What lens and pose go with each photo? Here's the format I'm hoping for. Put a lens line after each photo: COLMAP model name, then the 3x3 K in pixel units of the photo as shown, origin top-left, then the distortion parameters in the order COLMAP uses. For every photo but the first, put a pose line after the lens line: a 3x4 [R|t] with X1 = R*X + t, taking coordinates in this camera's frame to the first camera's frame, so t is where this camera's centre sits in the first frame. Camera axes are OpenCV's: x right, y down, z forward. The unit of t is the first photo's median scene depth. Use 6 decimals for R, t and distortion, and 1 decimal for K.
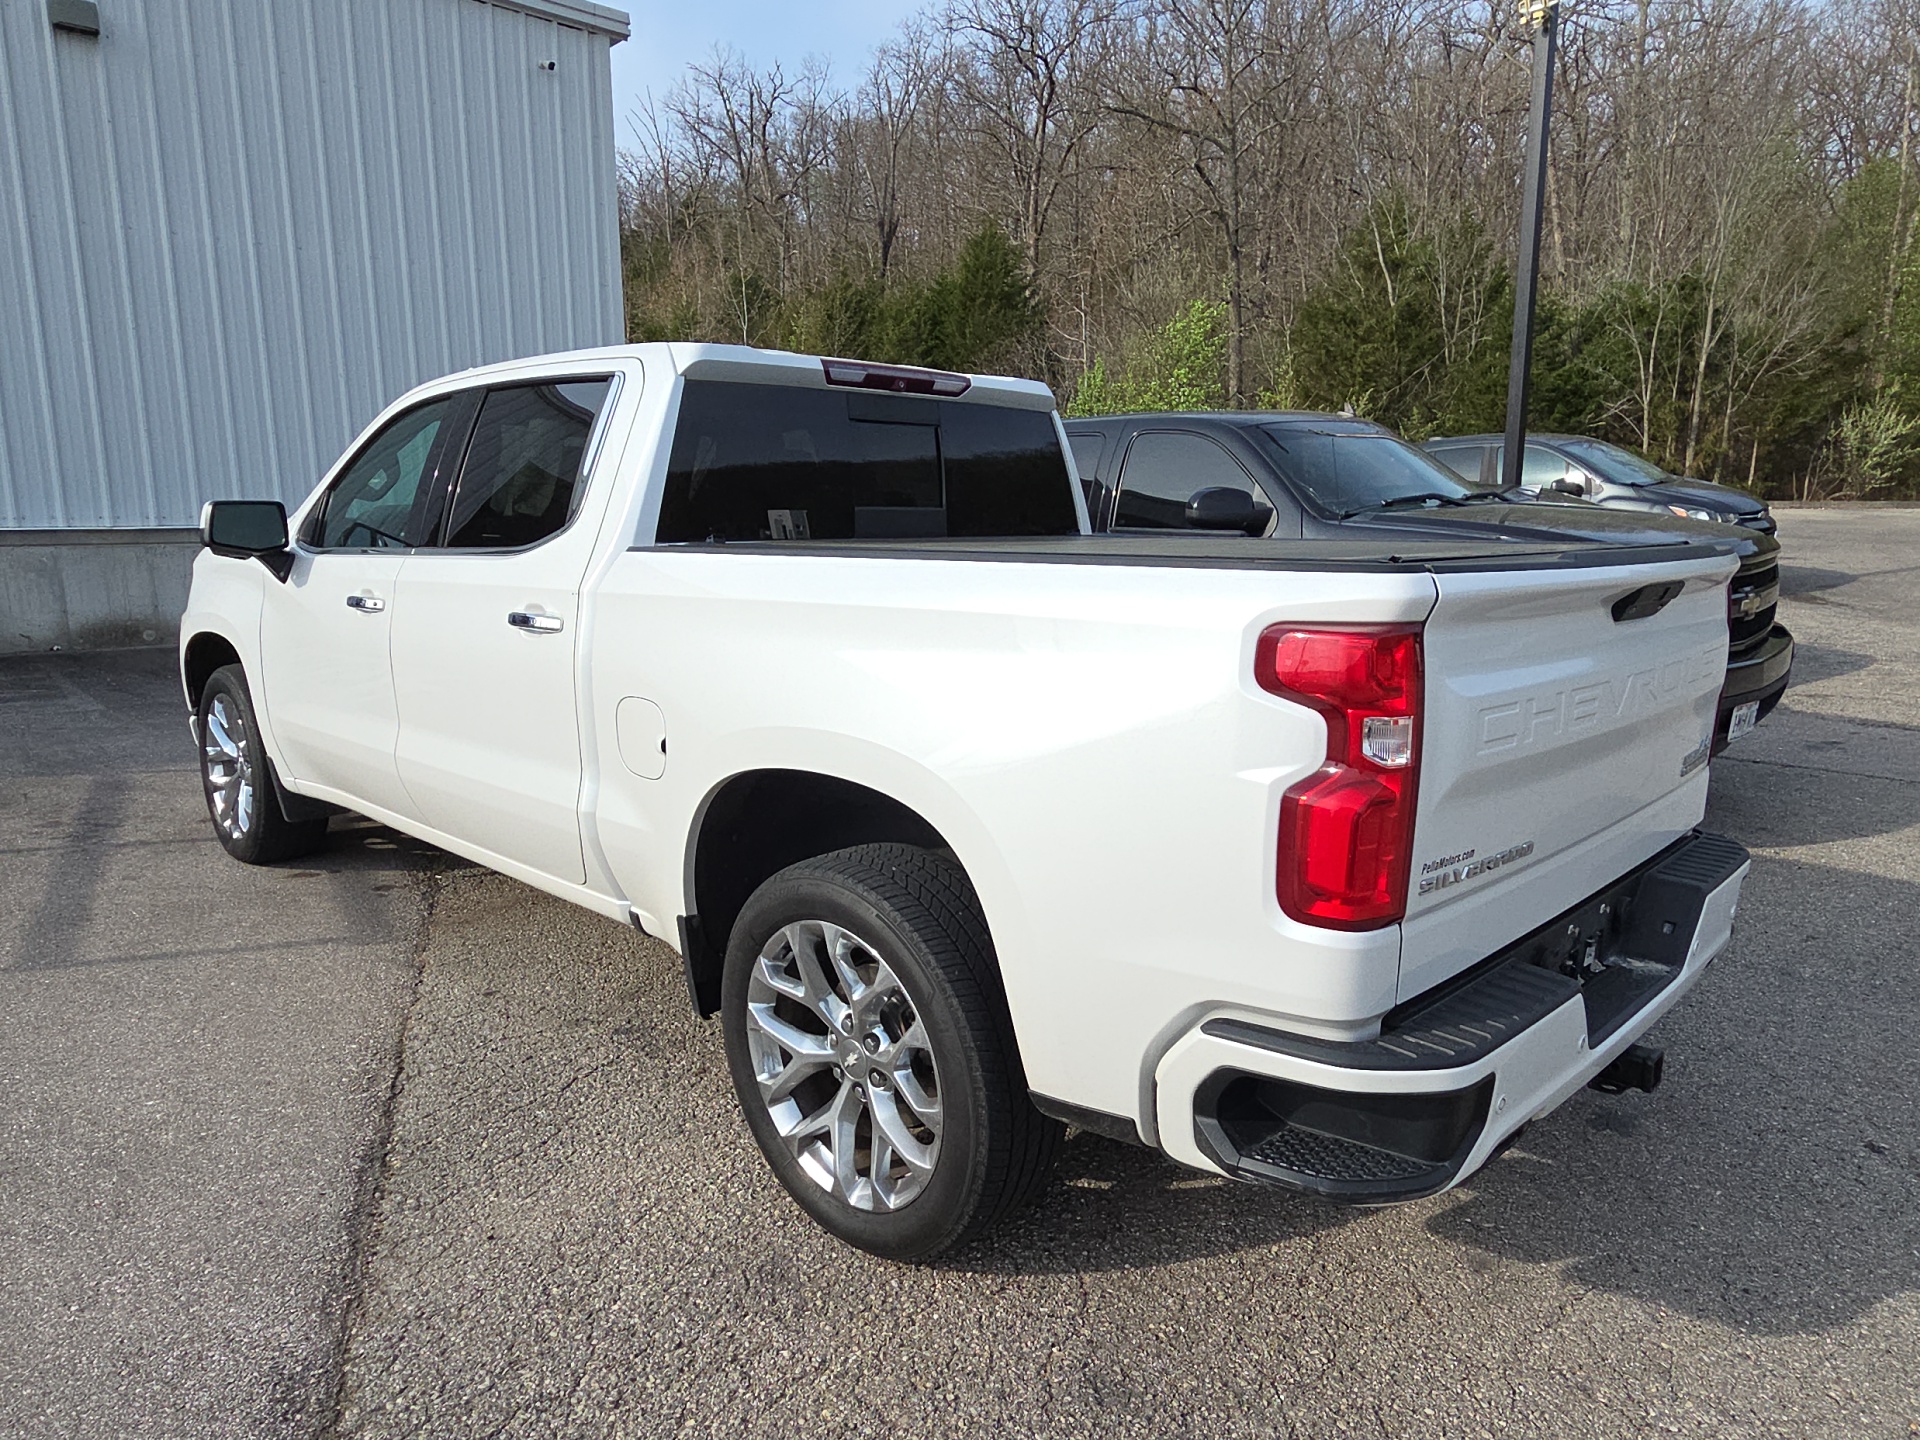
lens RADIAL K [[1265.6, 0, 949.5], [0, 1265.6, 724.8], [0, 0, 1]] dist [0.002232, 0.000167]
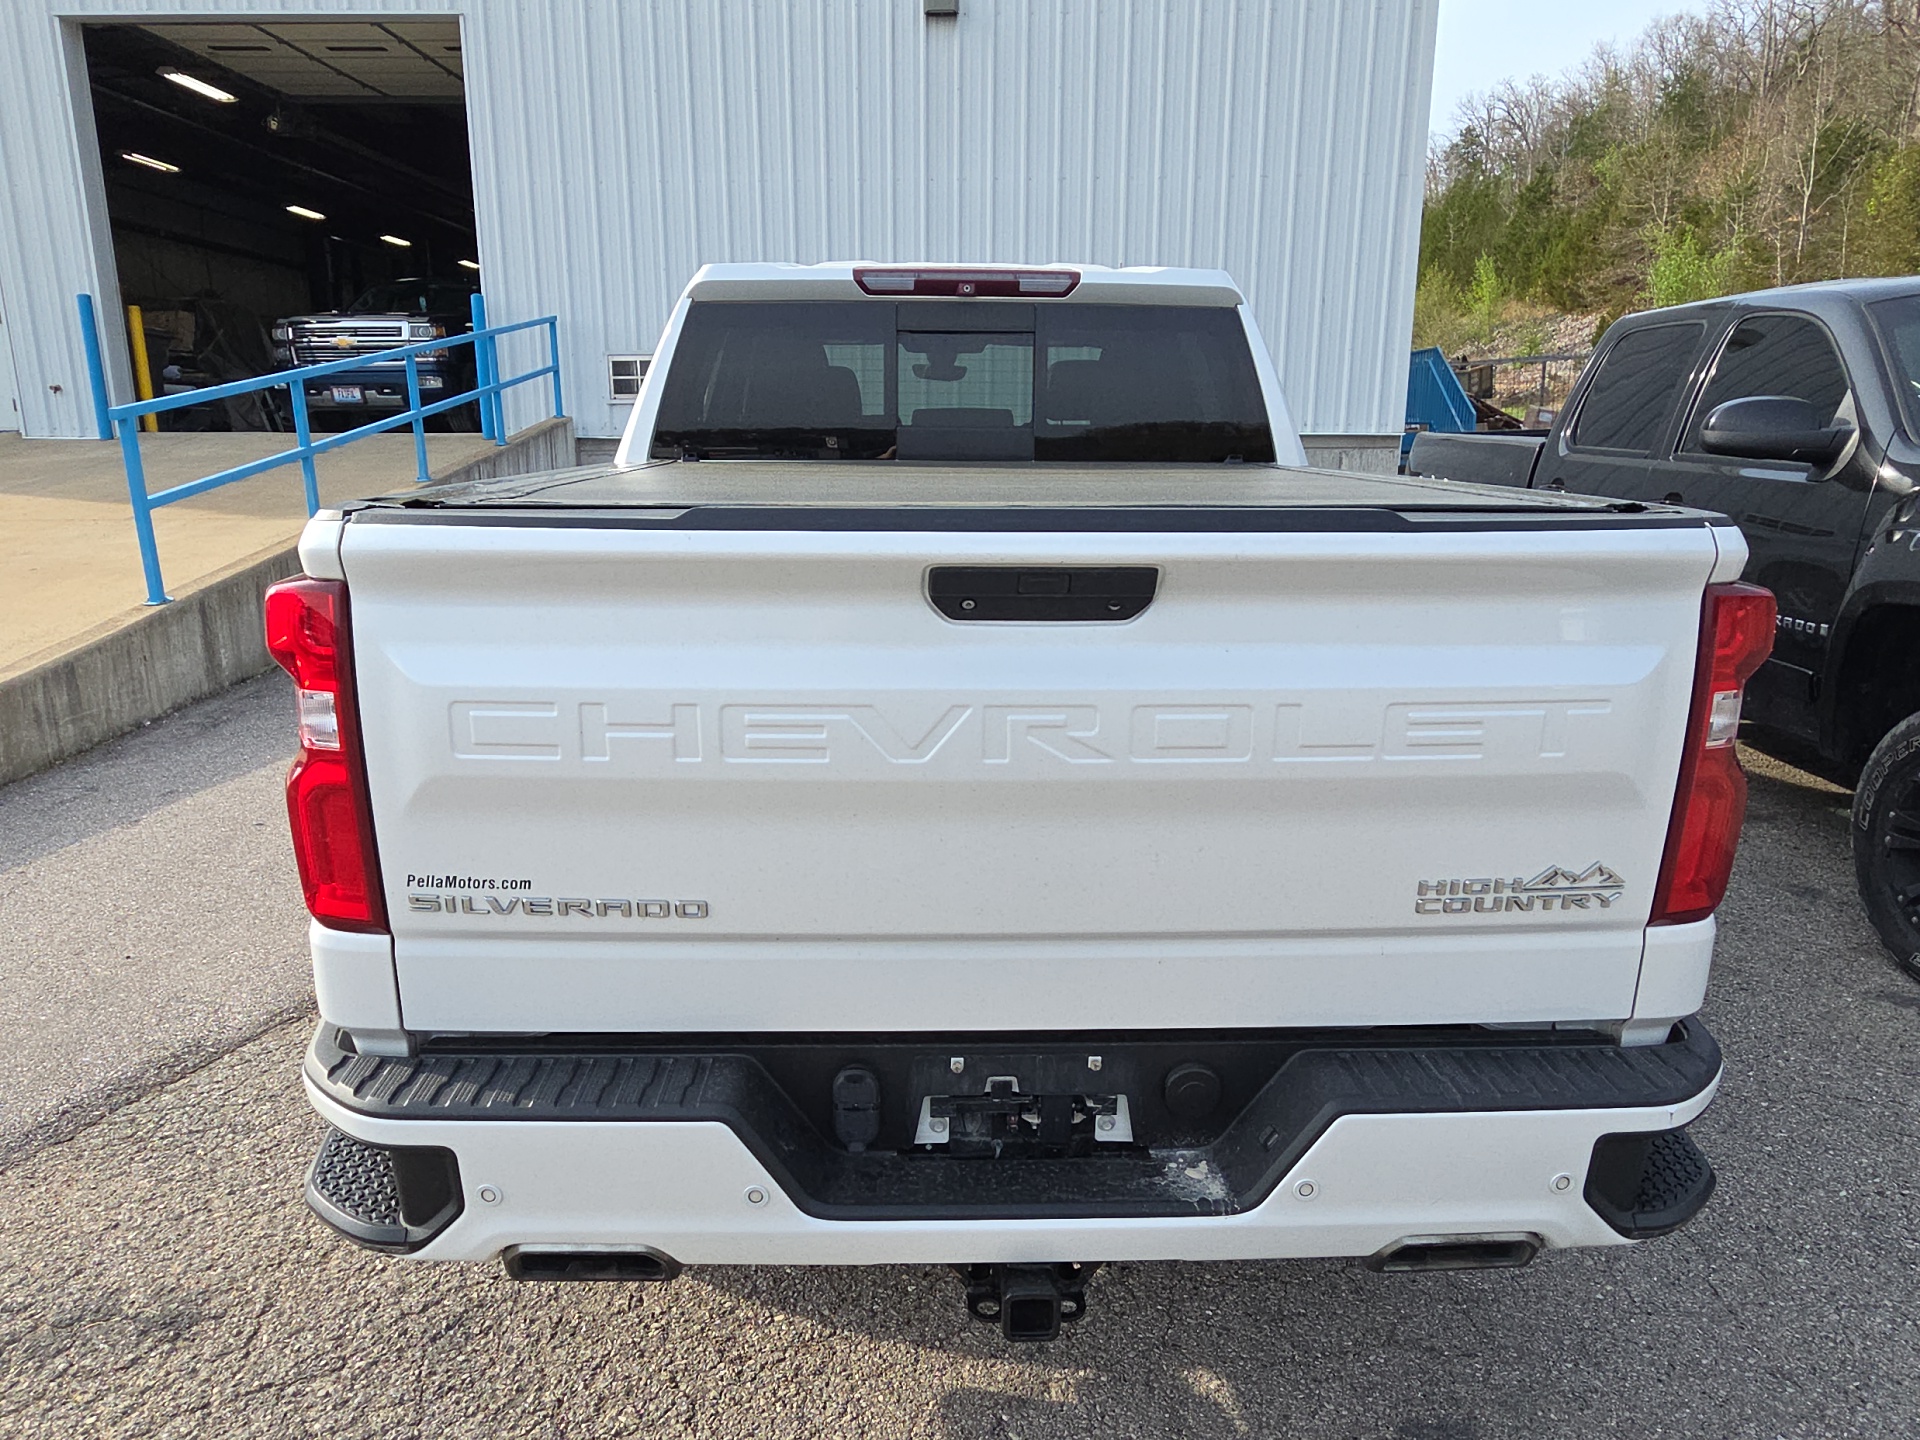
lens RADIAL K [[1265.6, 0, 949.5], [0, 1265.6, 724.8], [0, 0, 1]] dist [0.002232, 0.000167]
pose [[0.724218, 0.165018, -0.669535, 0.440185], [-0.118168, 0.986281, 0.115267, -0.046647], [0.679370, -0.004361, 0.733783, 0.237924]]
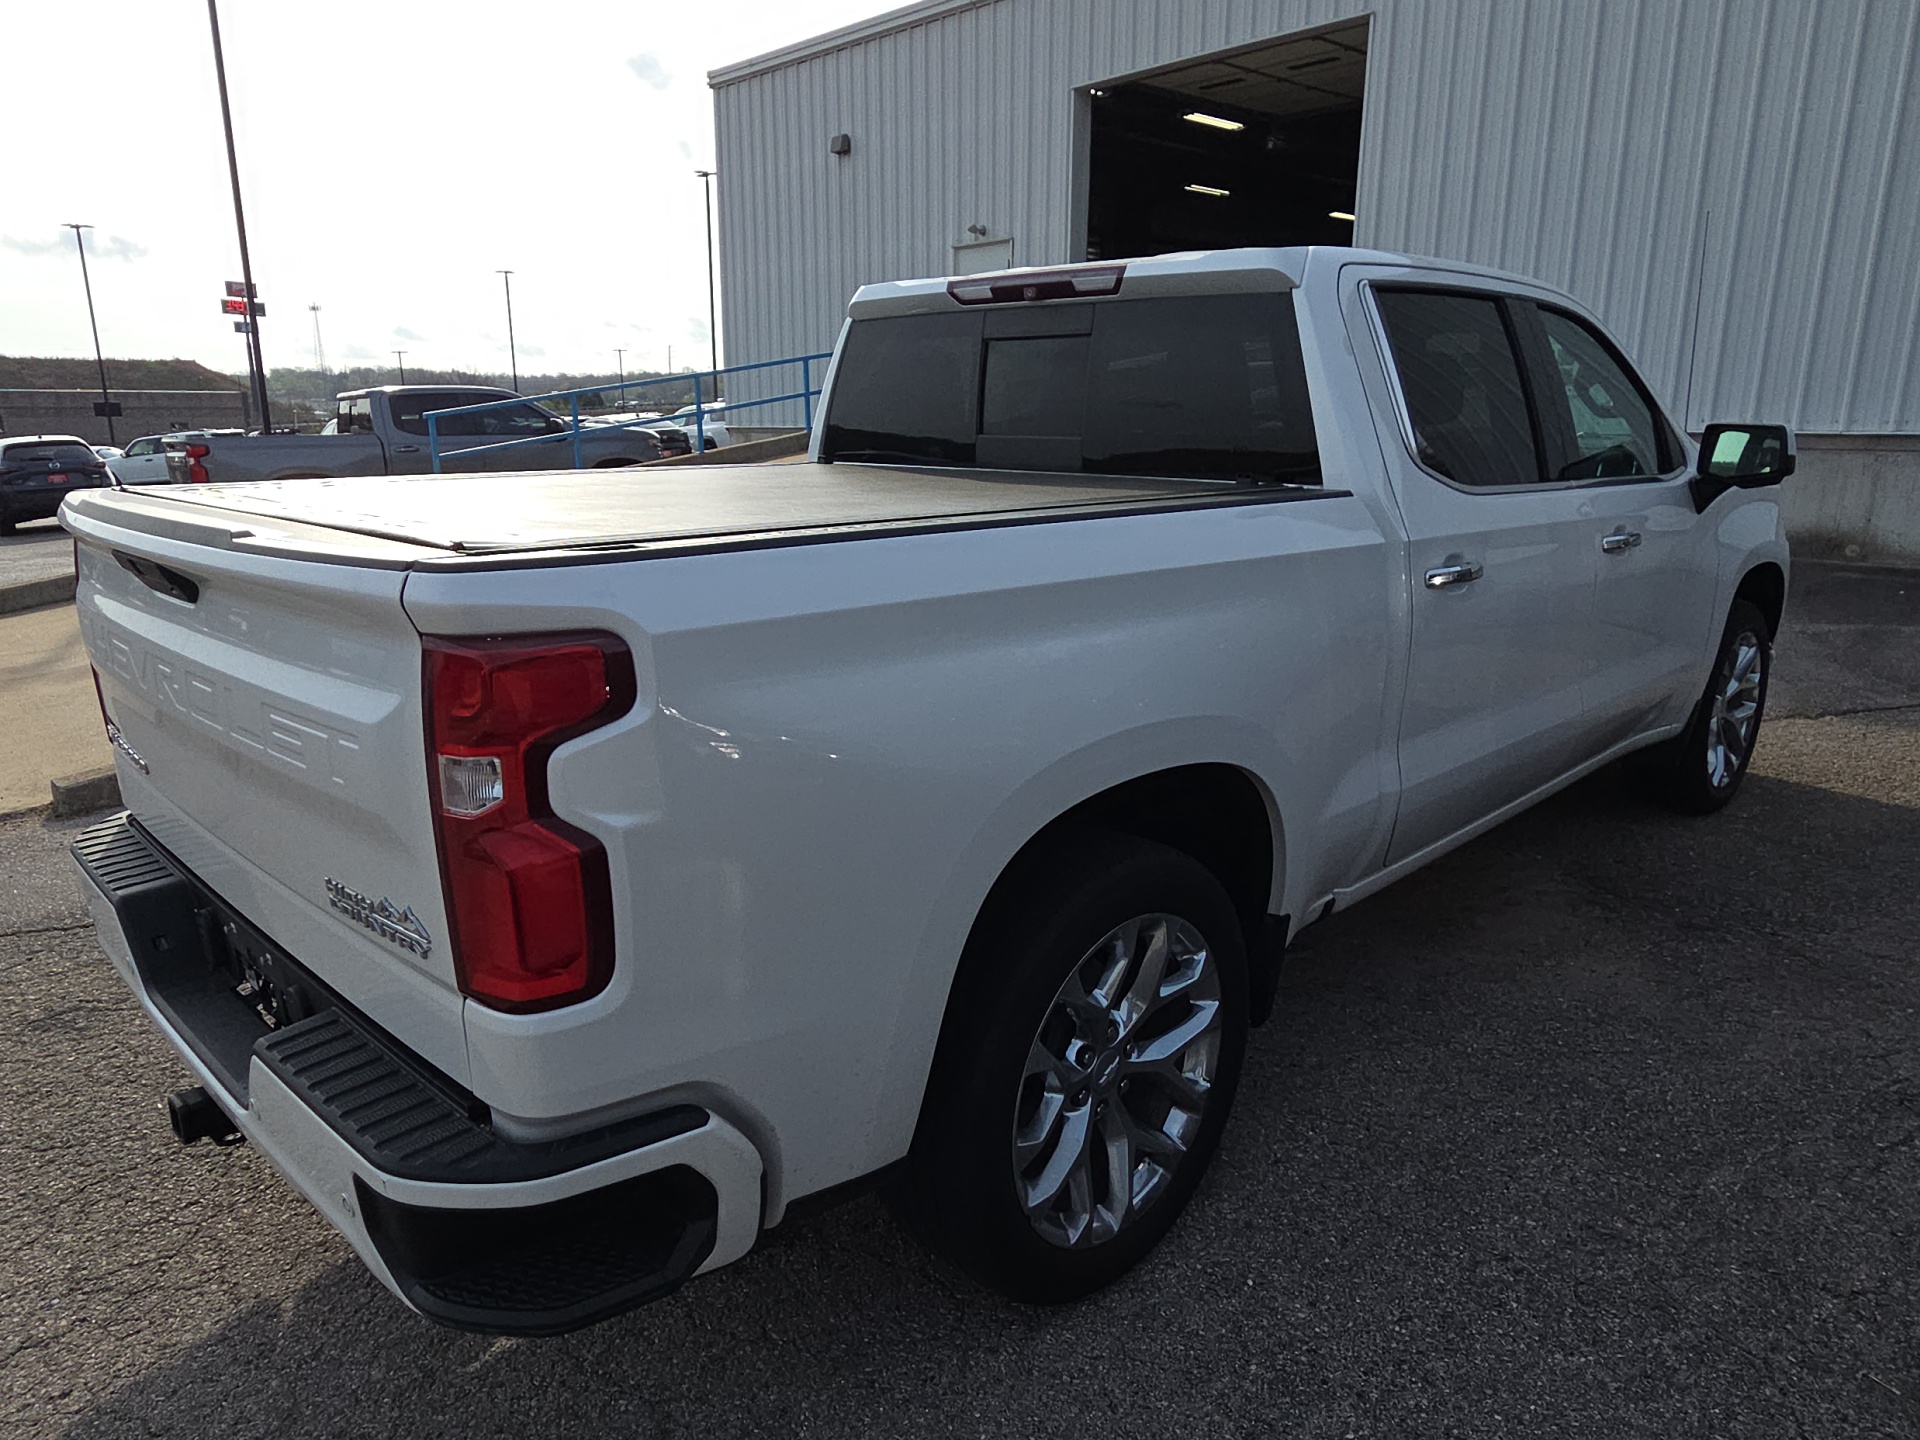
lens RADIAL K [[1265.6, 0, 949.5], [0, 1265.6, 724.8], [0, 0, 1]] dist [0.002232, 0.000167]
pose [[0.031032, 0.242903, -0.969554, 0.637589], [-0.164089, 0.958098, 0.234781, -0.128853], [0.985957, 0.151807, 0.069590, 0.672285]]
